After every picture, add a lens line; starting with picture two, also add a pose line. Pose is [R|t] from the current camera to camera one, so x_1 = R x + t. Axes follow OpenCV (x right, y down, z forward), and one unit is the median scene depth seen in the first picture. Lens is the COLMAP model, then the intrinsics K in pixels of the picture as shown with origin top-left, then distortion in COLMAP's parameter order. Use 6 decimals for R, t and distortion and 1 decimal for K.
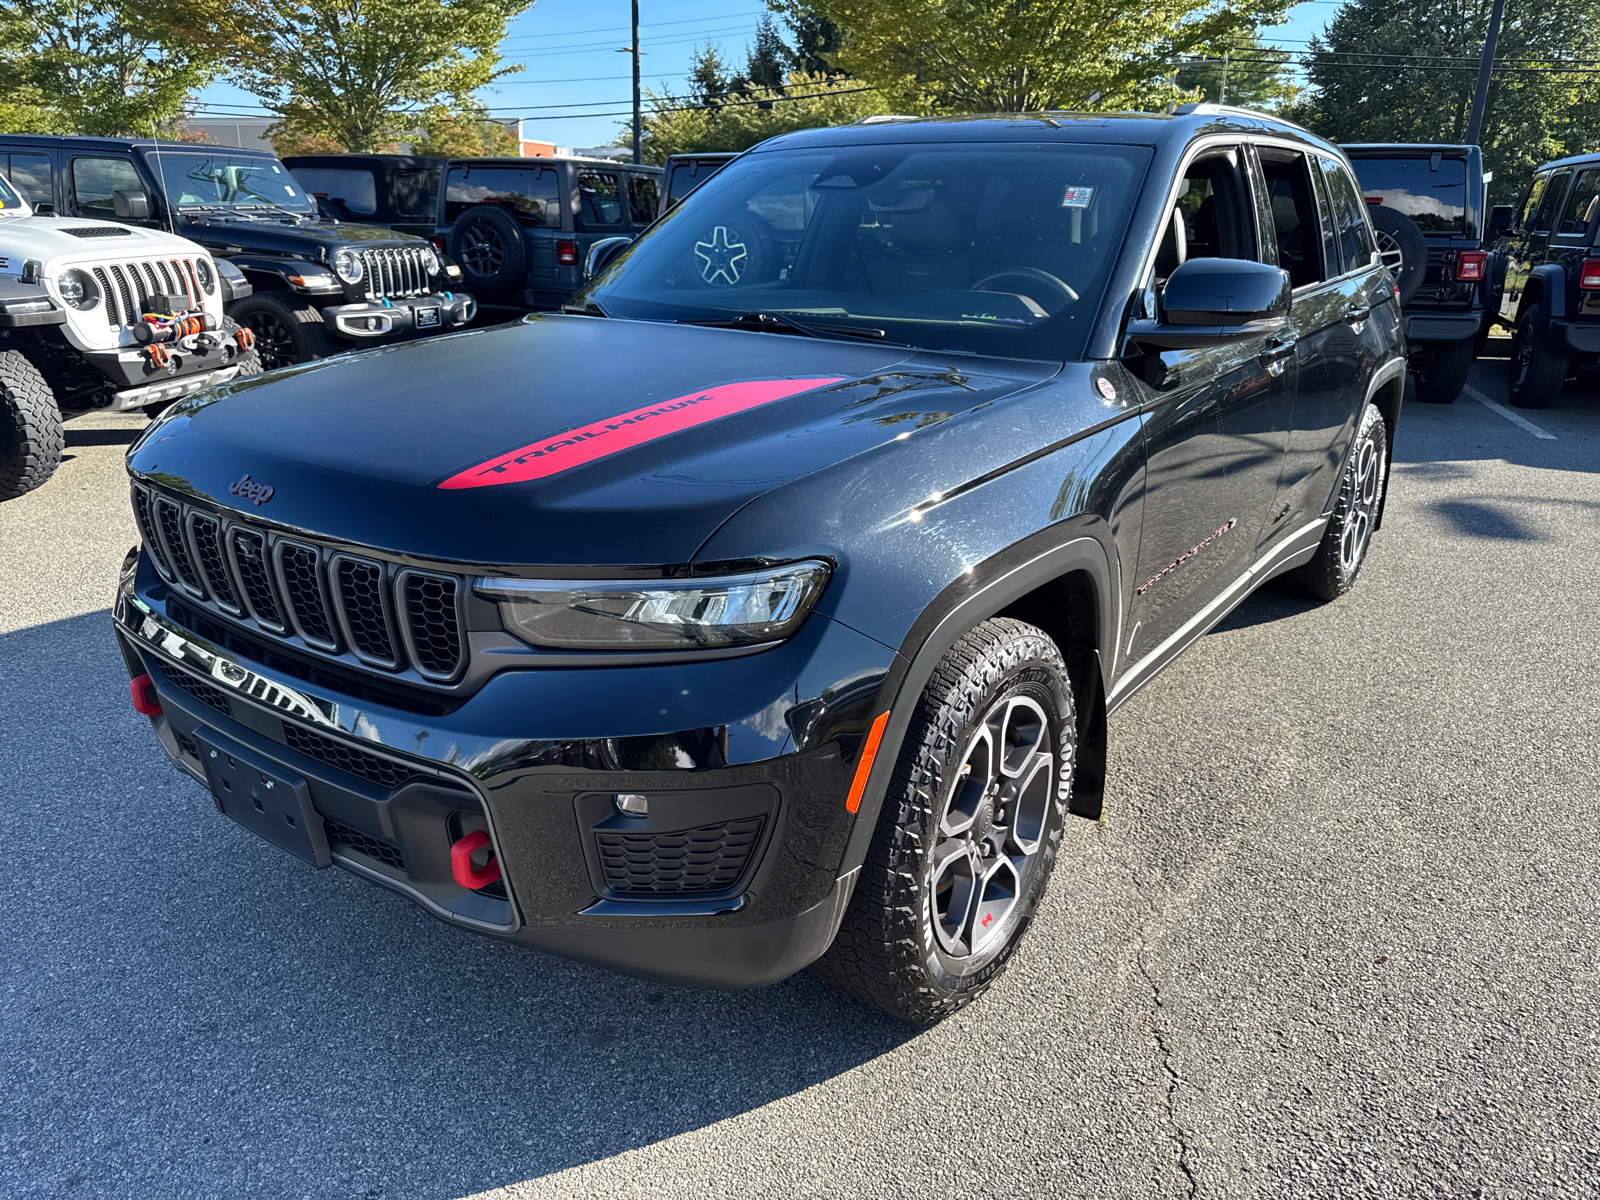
lens RADIAL K [[1194.1, 0, 786.6], [0, 1194.1, 610.4], [0, 0, 1]] dist [0.085822, -0.177770]
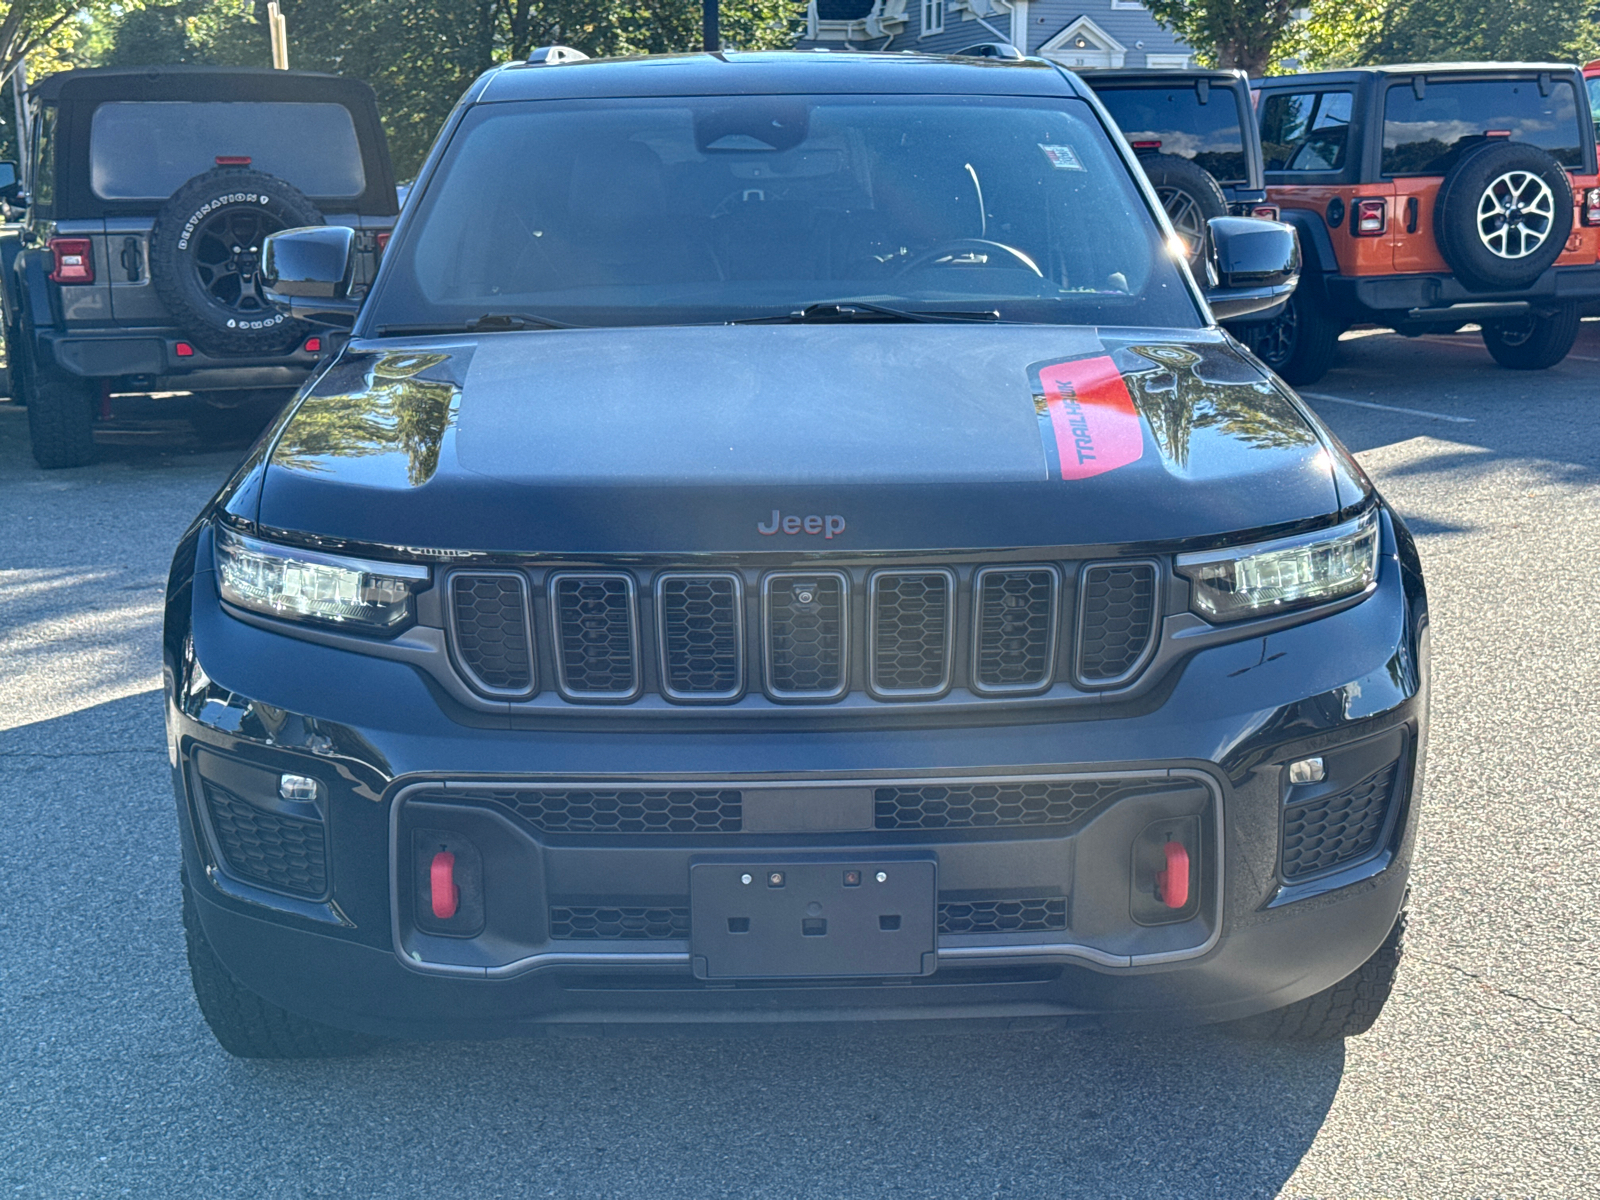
lens RADIAL K [[2468.8, 0, 771.1], [0, 2468.8, 559.5], [0, 0, 1]] dist [-0.024980, 1.236989]
pose [[0.786713, -0.123427, 0.604854, -1.042325], [0.217009, 0.972566, -0.083794, 0.042744], [-0.577918, 0.197181, 0.791916, -0.228161]]
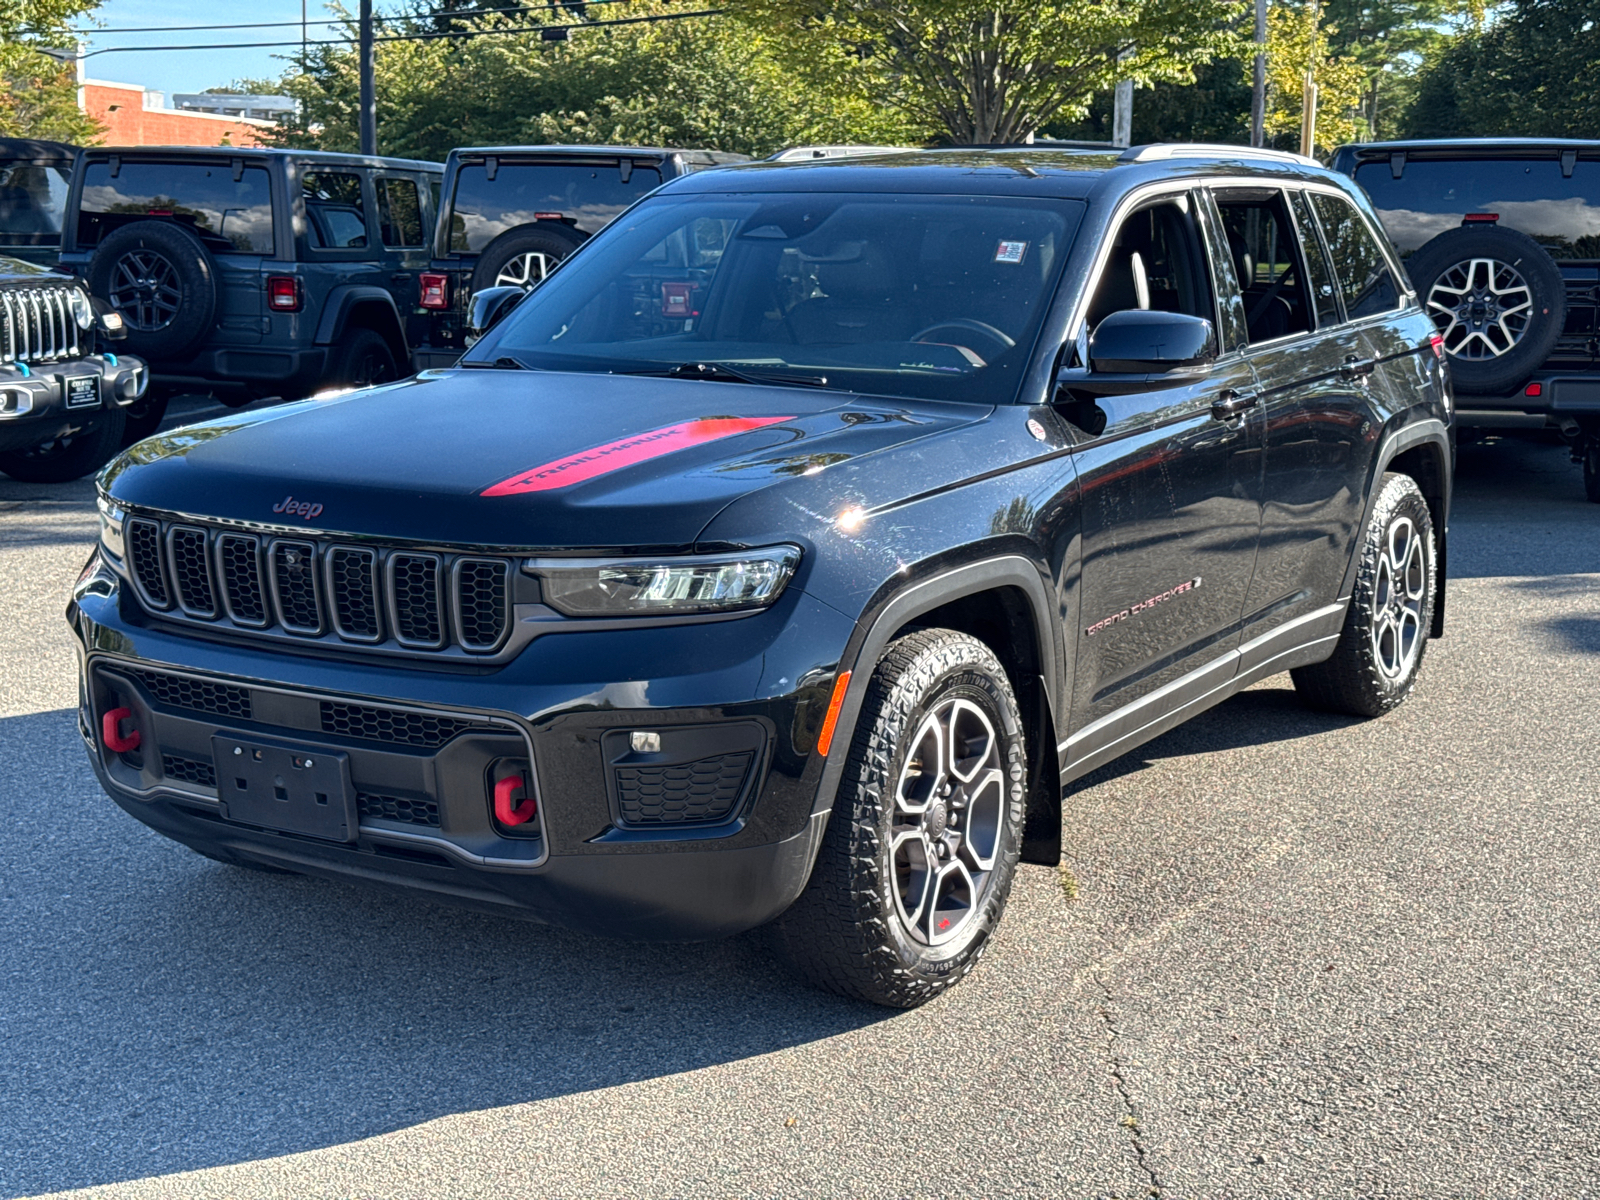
lens RADIAL K [[2468.8, 0, 771.1], [0, 2468.8, 559.5], [0, 0, 1]] dist [-0.024980, 1.236989]
pose [[0.996668, -0.012128, 0.080664, -0.127887], [0.026157, 0.984182, -0.175219, 0.266596], [-0.077263, 0.176745, 0.981219, -0.962601]]
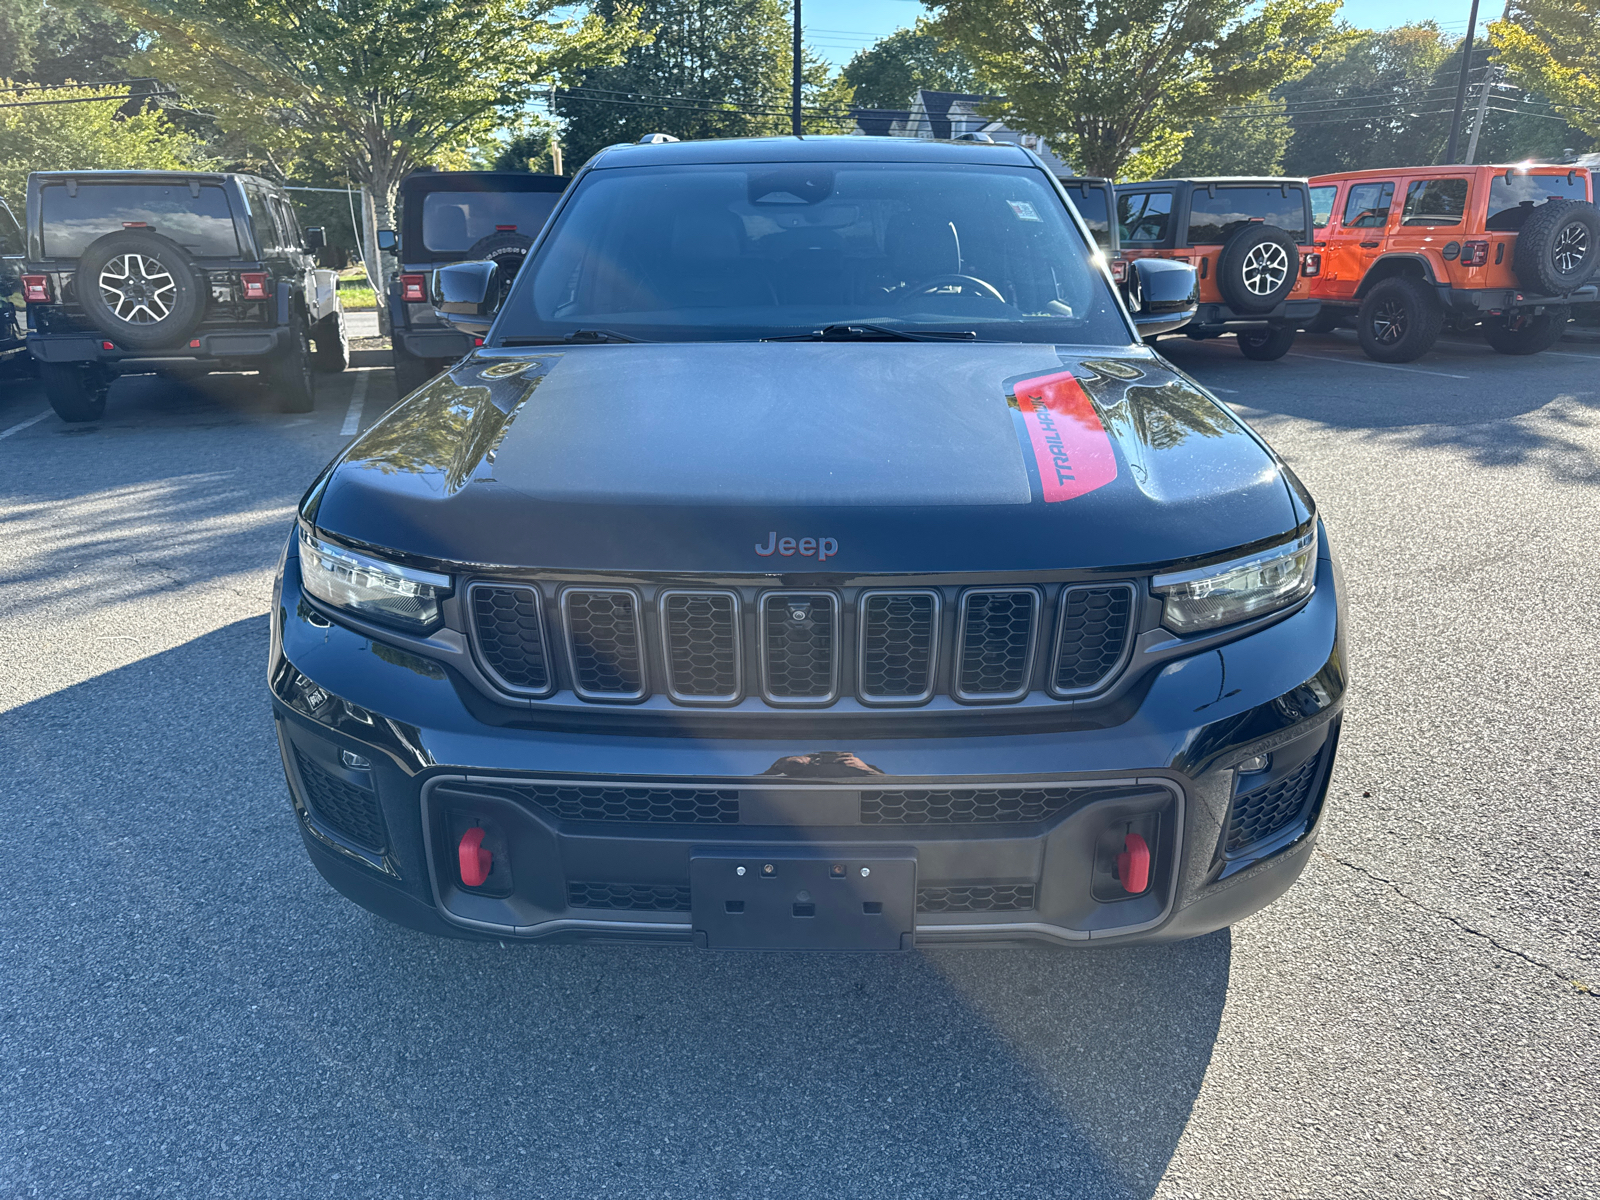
lens RADIAL K [[1184.7, 0, 792.2], [0, 1184.7, 600.4], [0, 0, 1]] dist [0.049237, -0.050623]
pose [[0.809961, -0.188124, 0.555492, -0.651263], [0.200762, 0.978872, 0.038776, -0.066568], [-0.551051, 0.080114, 0.830617, 0.204899]]
